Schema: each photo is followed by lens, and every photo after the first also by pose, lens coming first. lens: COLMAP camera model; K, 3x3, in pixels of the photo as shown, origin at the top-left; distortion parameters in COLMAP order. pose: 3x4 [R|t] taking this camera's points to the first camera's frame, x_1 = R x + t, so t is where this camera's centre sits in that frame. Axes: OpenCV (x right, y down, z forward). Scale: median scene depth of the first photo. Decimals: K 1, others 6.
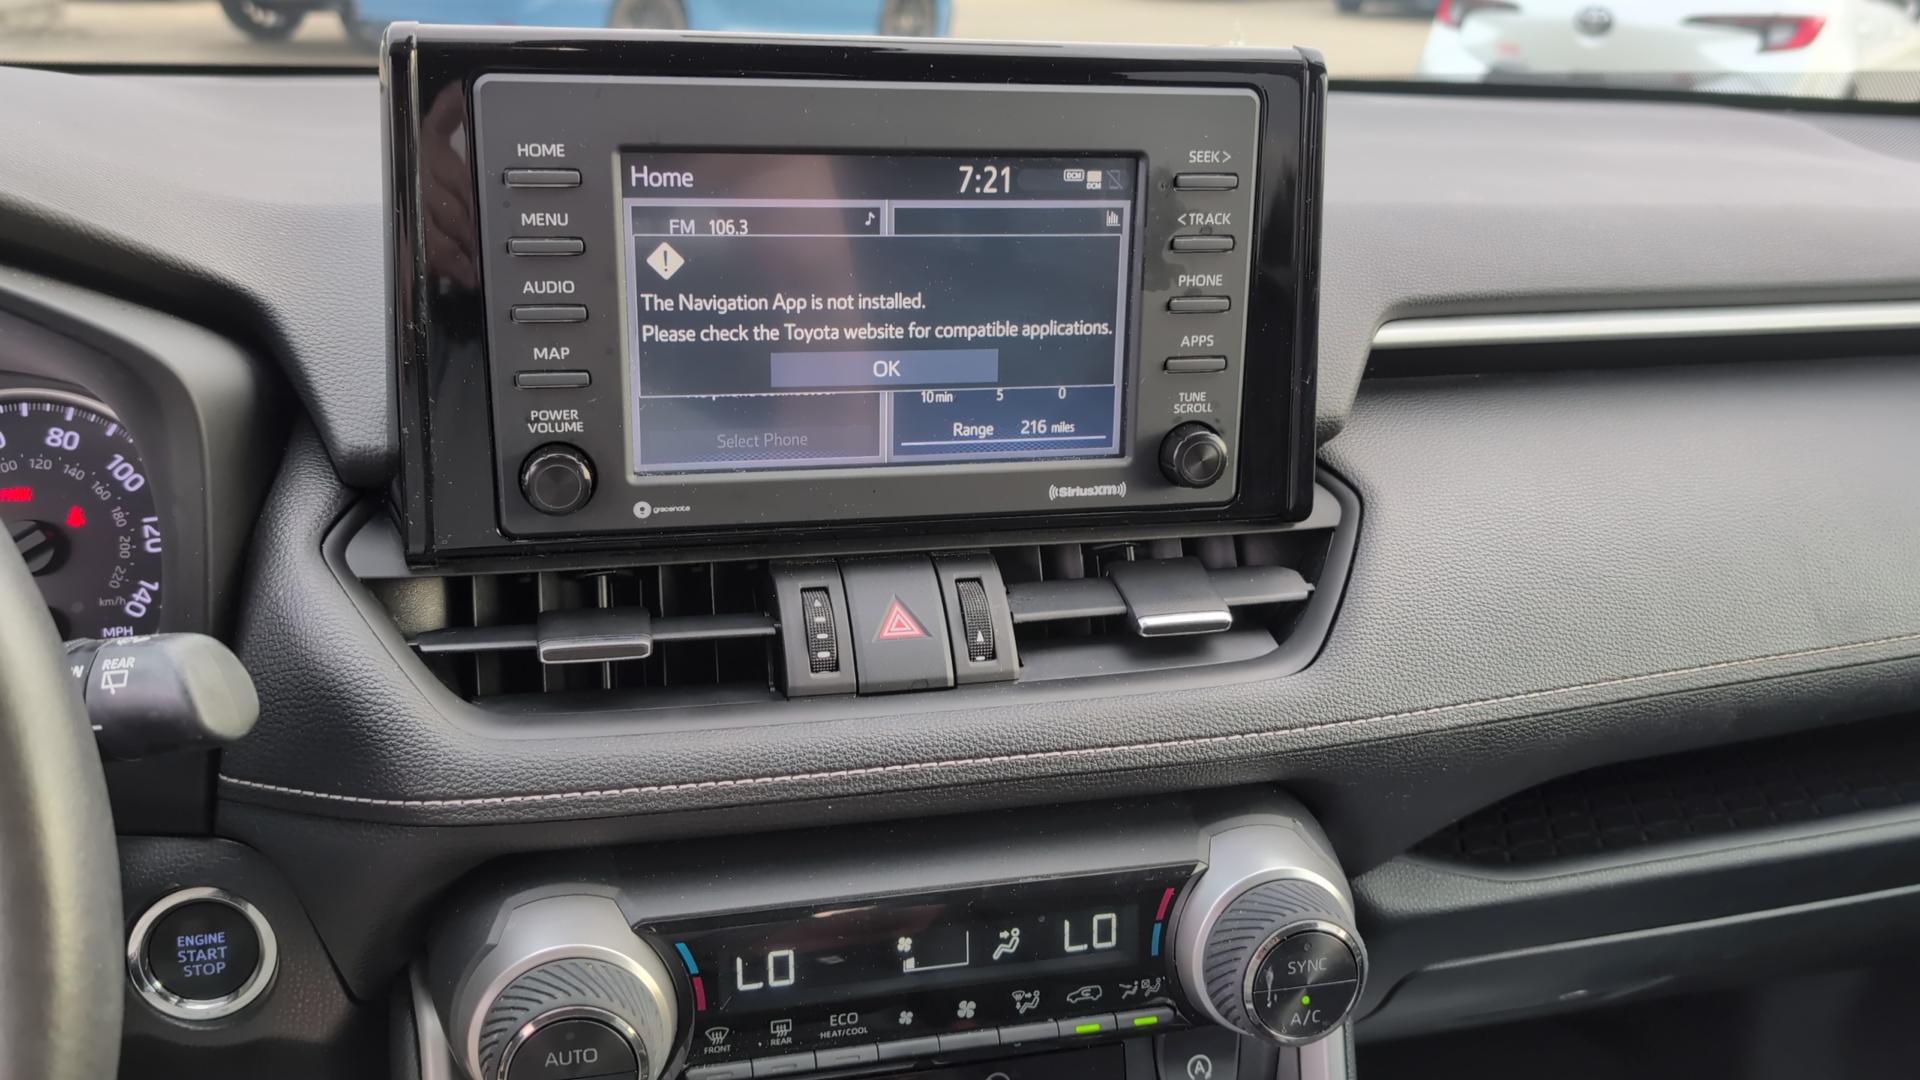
lens RADIAL K [[1464.1, 0, 960.0], [0, 1464.1, 540.0], [0, 0, 1]] dist [0.053839, -0.172236]
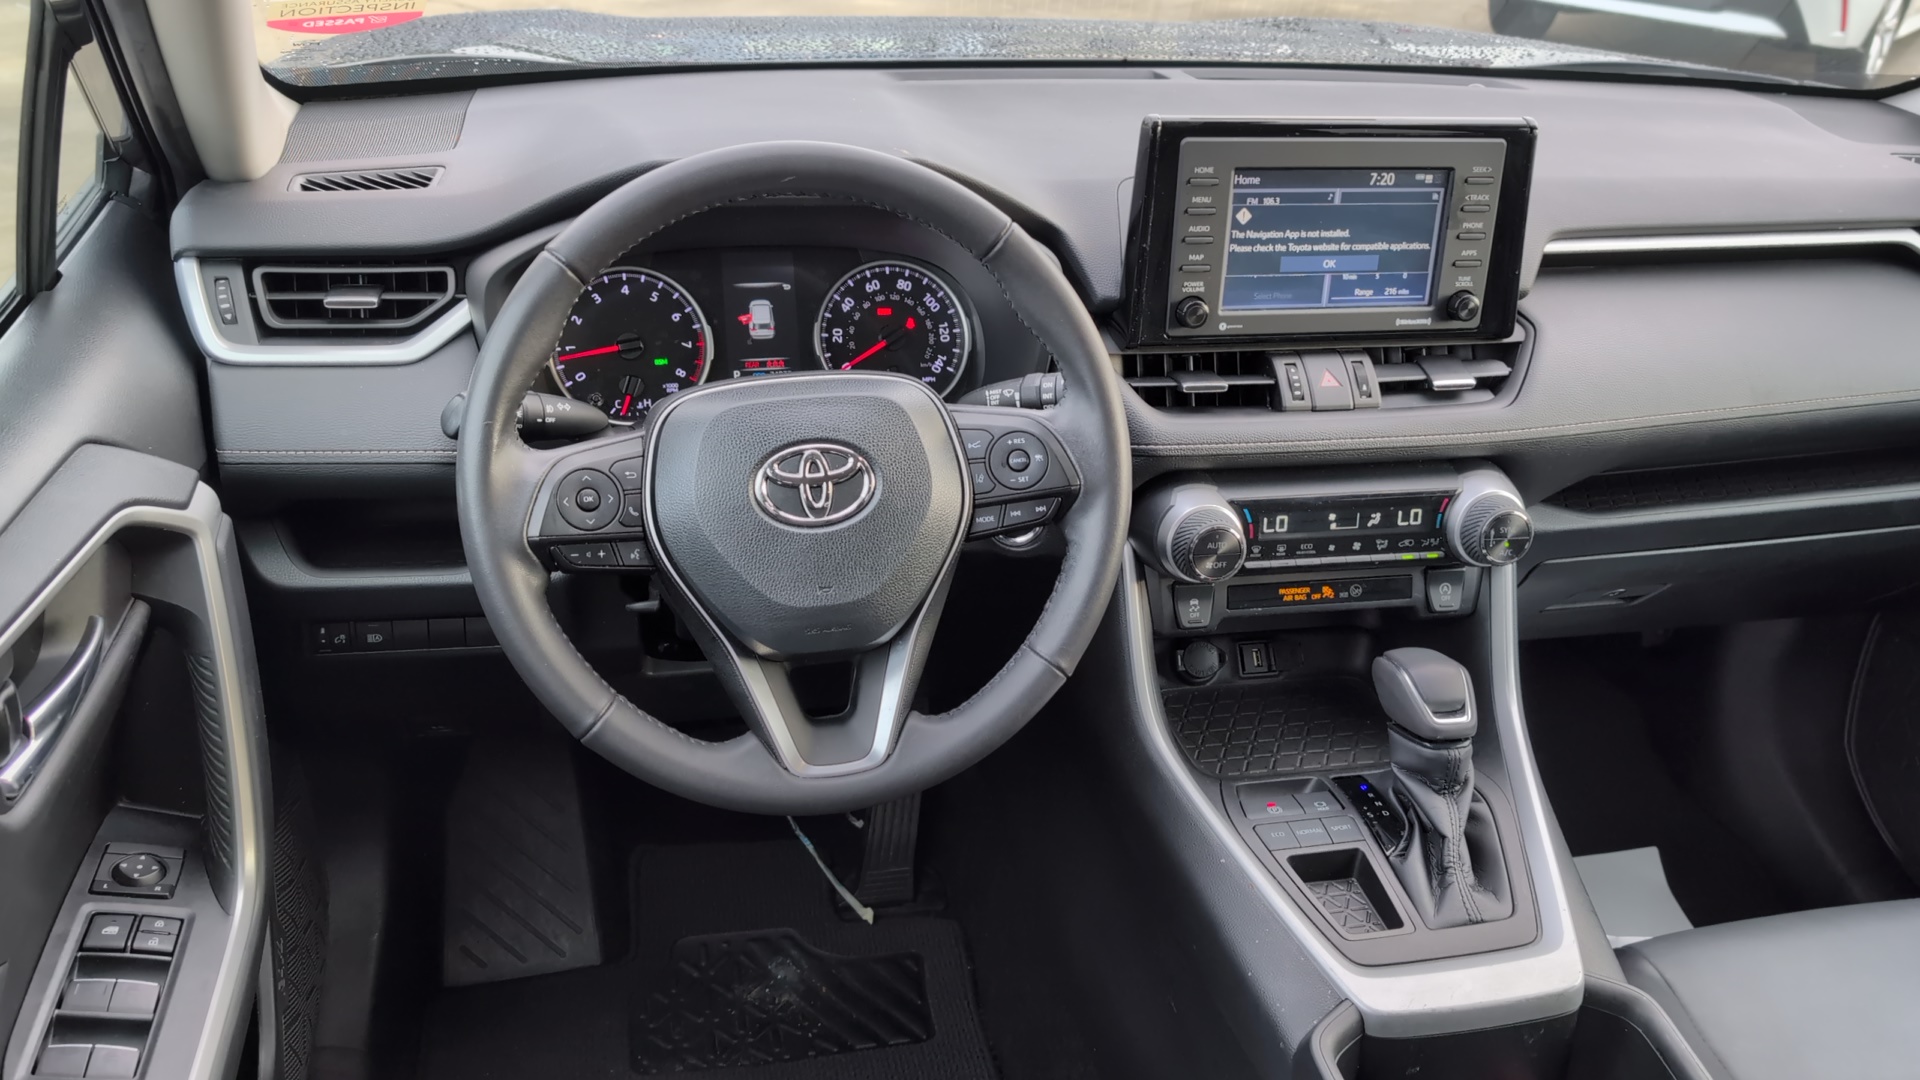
lens RADIAL K [[1464.1, 0, 960.0], [0, 1464.1, 540.0], [0, 0, 1]] dist [0.053839, -0.172236]
pose [[0.999314, 0.026387, -0.025981, -0.538128], [-0.022989, 0.992094, 0.123374, 0.035434], [0.029031, -0.122692, 0.992020, -1.265310]]
